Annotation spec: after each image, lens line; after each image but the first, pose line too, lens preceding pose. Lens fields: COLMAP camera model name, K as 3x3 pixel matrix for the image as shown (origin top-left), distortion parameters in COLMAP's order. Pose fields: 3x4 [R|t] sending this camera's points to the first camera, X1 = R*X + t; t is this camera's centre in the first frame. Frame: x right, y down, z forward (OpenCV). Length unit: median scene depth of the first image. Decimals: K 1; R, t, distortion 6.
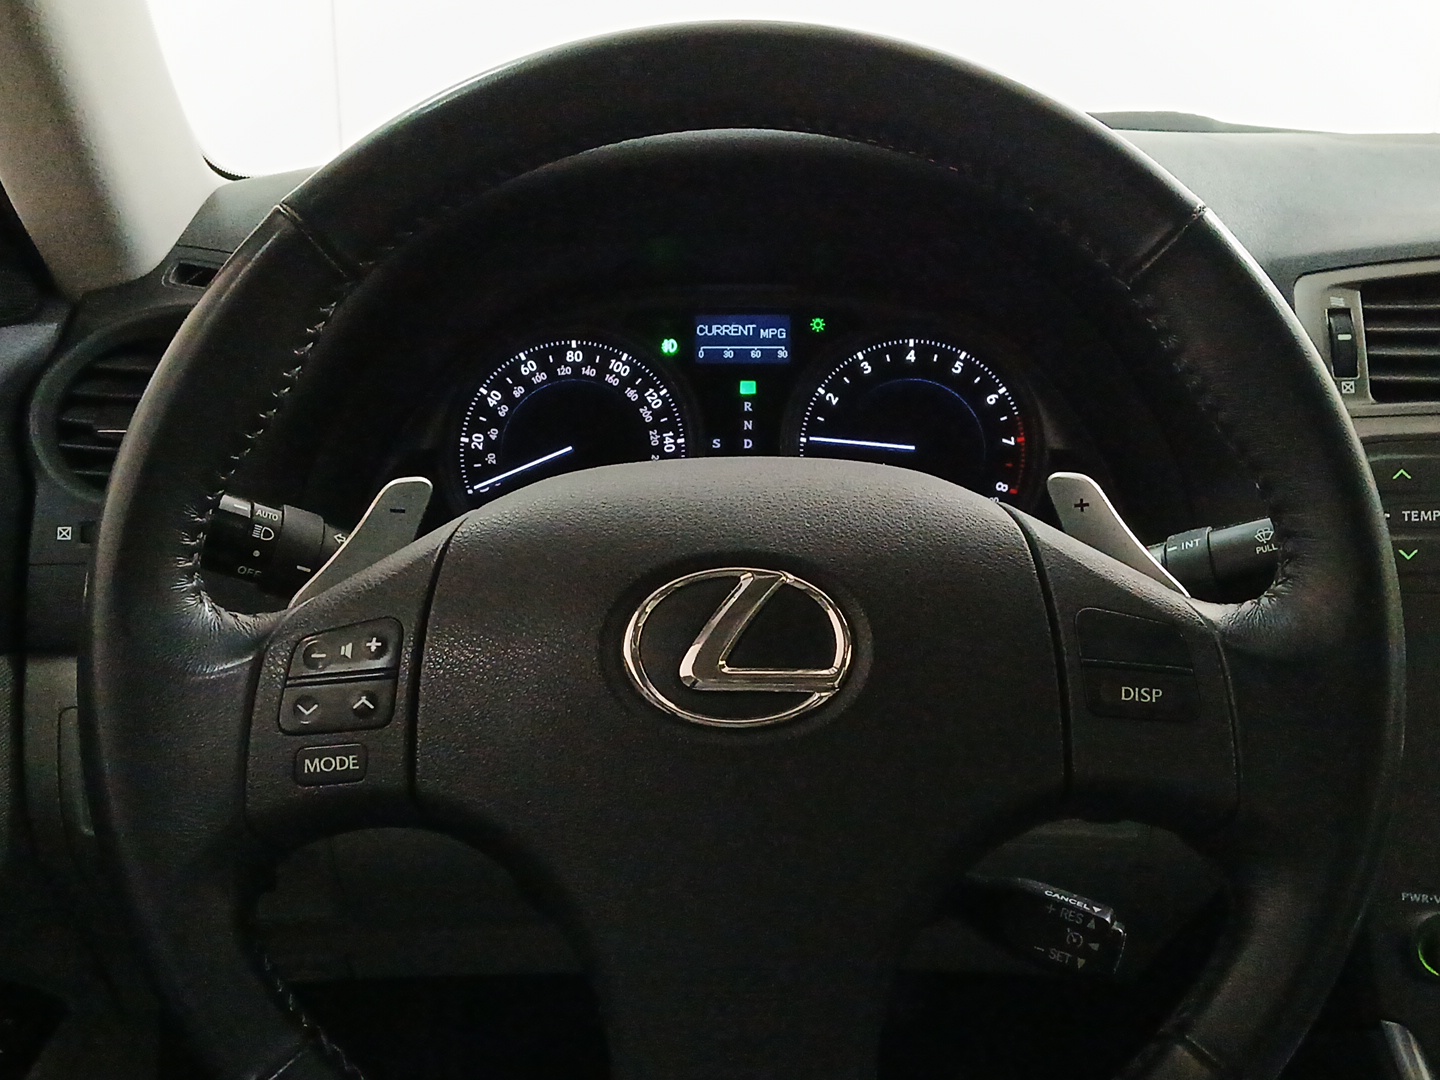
lens RADIAL K [[1112.2, 0, 720.0], [0, 1112.2, 540.0], [0, 0, 1]] dist [0.084621, -0.137689]
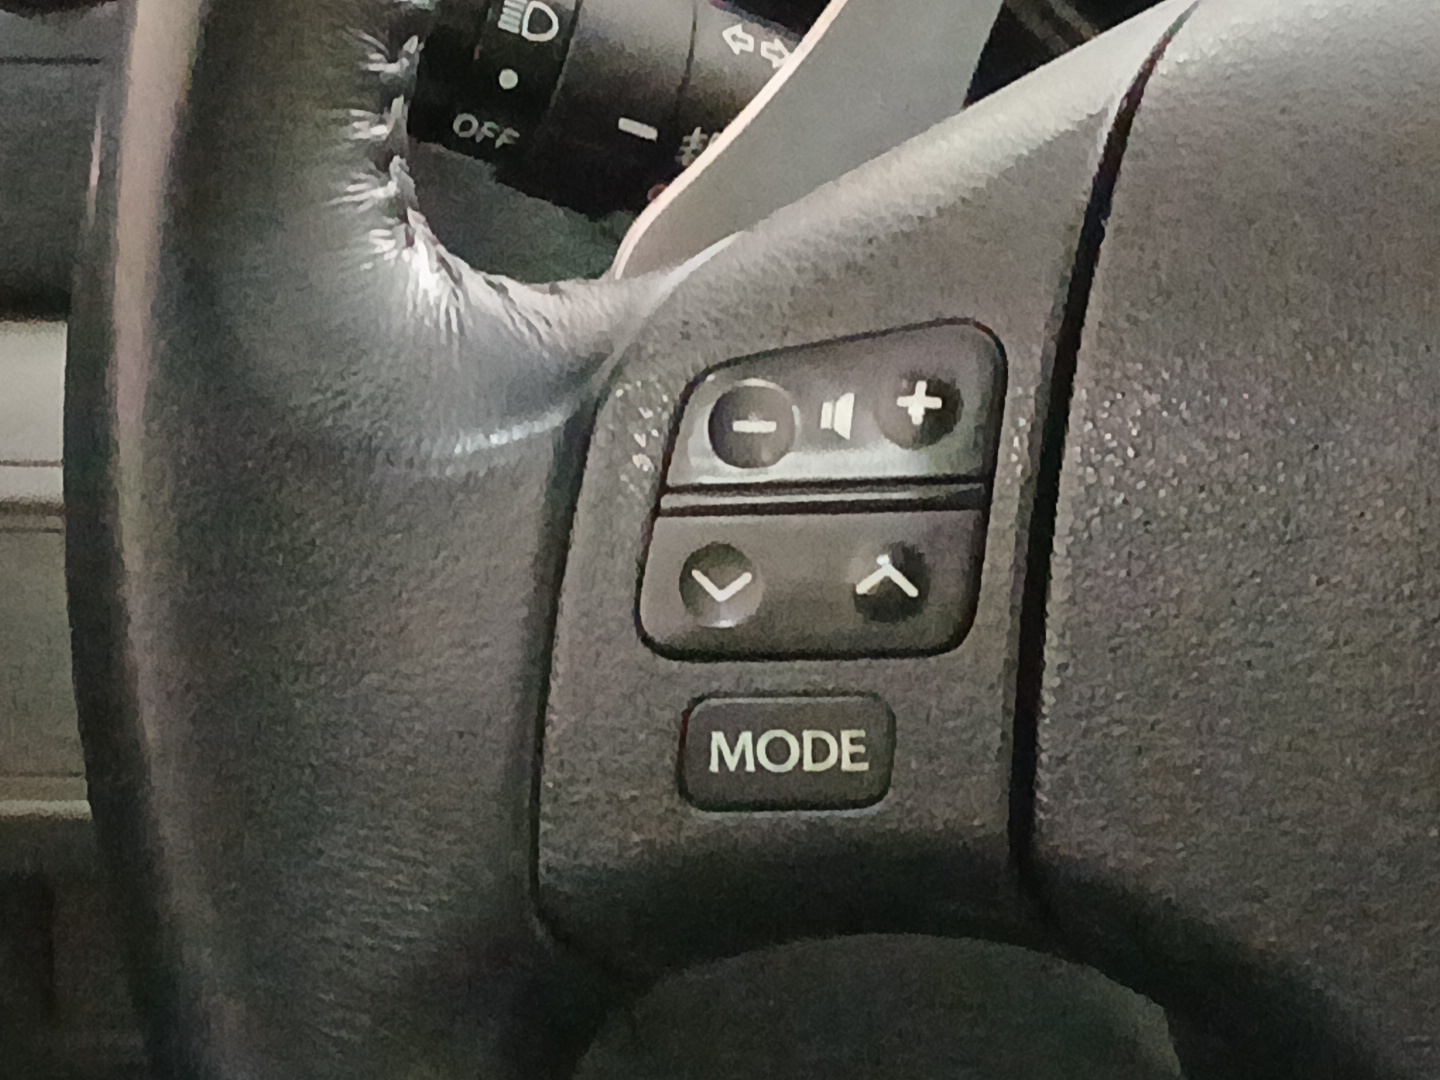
lens RADIAL K [[1112.2, 0, 720.0], [0, 1112.2, 540.0], [0, 0, 1]] dist [0.084621, -0.137689]
pose [[0.866314, 0.046987, -0.497284, -0.203829], [0.010014, 0.993732, 0.111340, 0.101068], [0.499399, -0.101435, 0.860414, 0.718318]]
